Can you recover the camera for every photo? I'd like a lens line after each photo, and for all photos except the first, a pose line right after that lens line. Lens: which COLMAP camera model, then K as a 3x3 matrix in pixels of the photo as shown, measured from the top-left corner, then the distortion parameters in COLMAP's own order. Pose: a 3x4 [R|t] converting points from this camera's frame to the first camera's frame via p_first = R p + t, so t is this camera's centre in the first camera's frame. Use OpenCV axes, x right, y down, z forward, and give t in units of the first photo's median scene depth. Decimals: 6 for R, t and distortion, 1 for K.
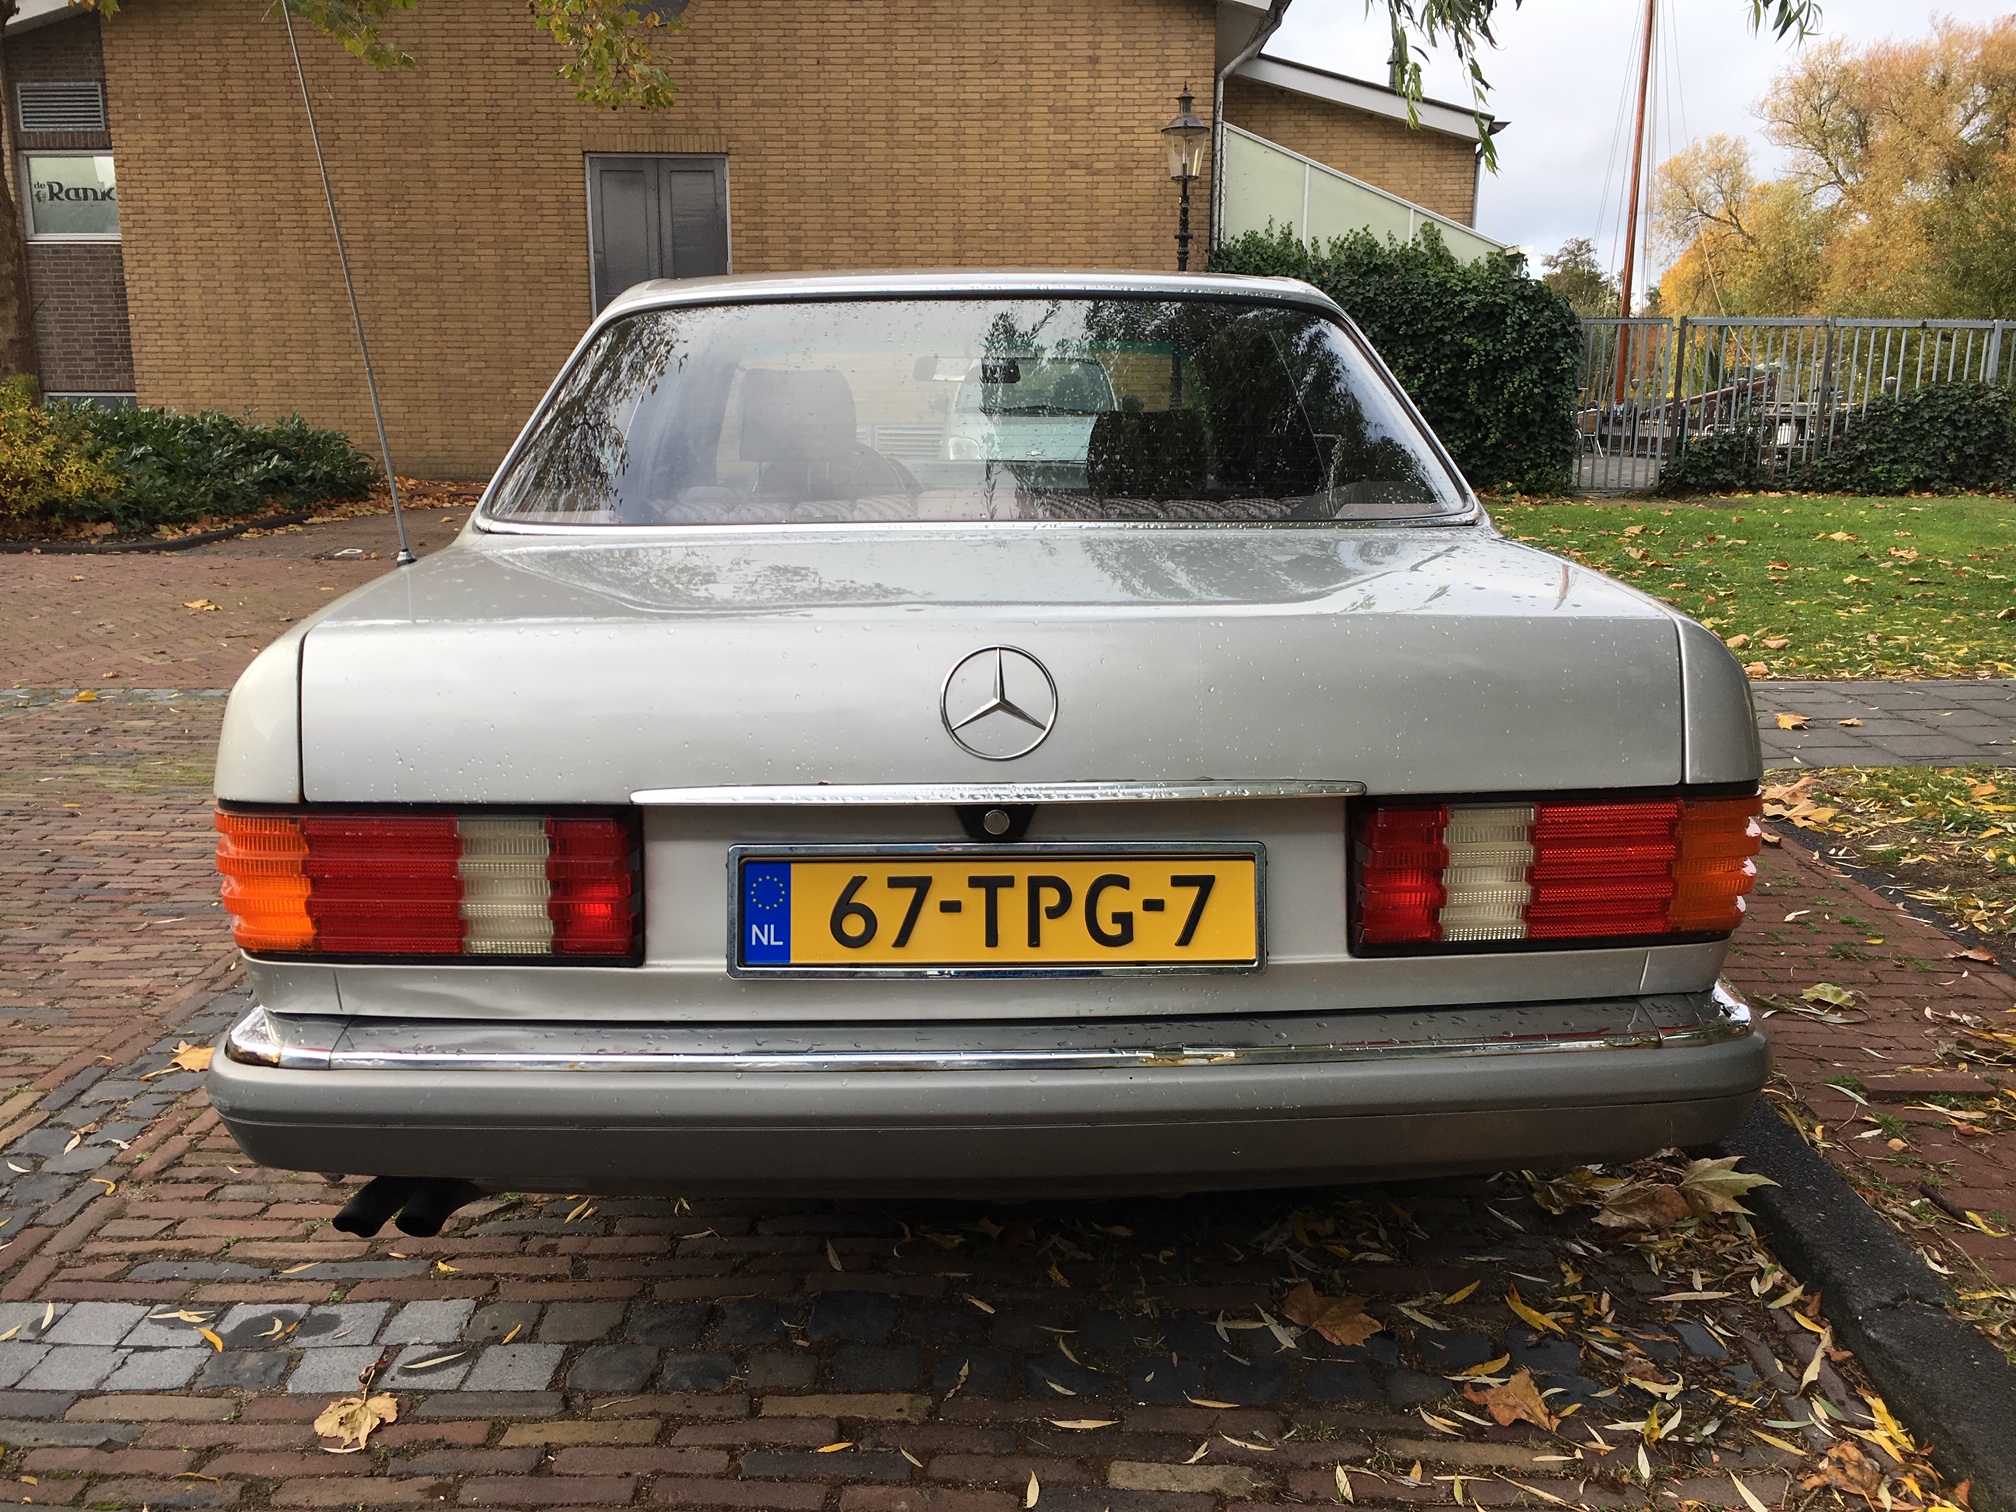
lens RADIAL K [[1707.8, 0, 1005.1], [0, 1707.8, 758.5], [0, 0, 1]] dist [0.032648, -0.045843]
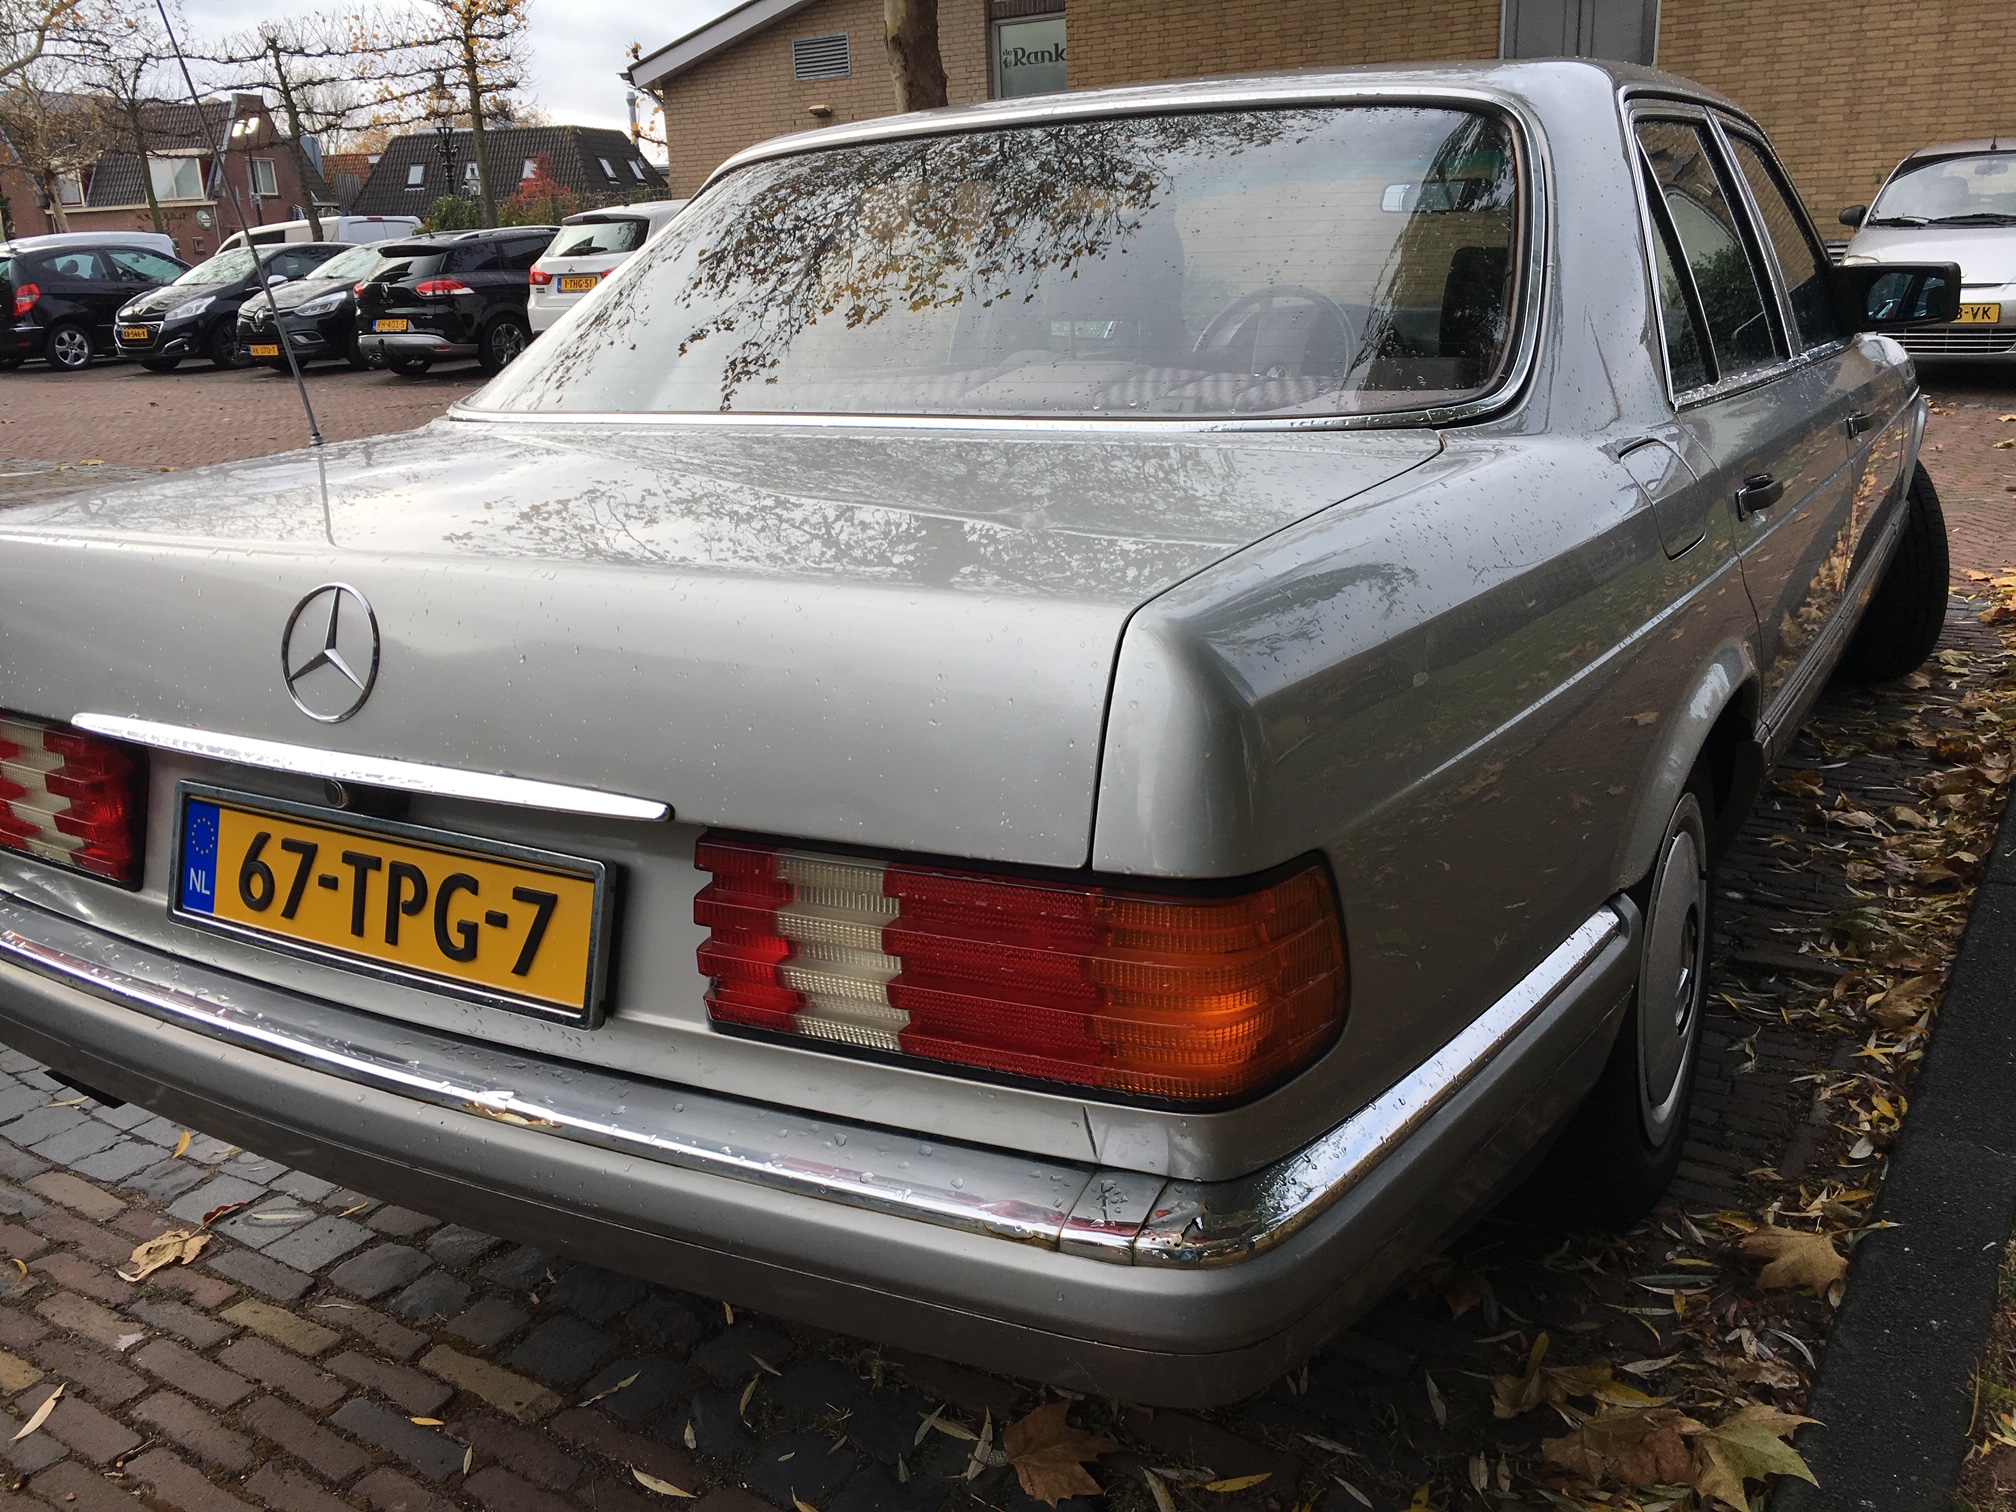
lens RADIAL K [[1707.8, 0, 1003.7], [0, 1707.8, 751.2], [0, 0, 1]] dist [0.032648, -0.045843]
pose [[0.844916, 0.115772, -0.522220, 0.699612], [-0.068225, 0.991647, 0.109457, -0.096753], [0.530530, -0.056854, 0.845757, 0.450682]]
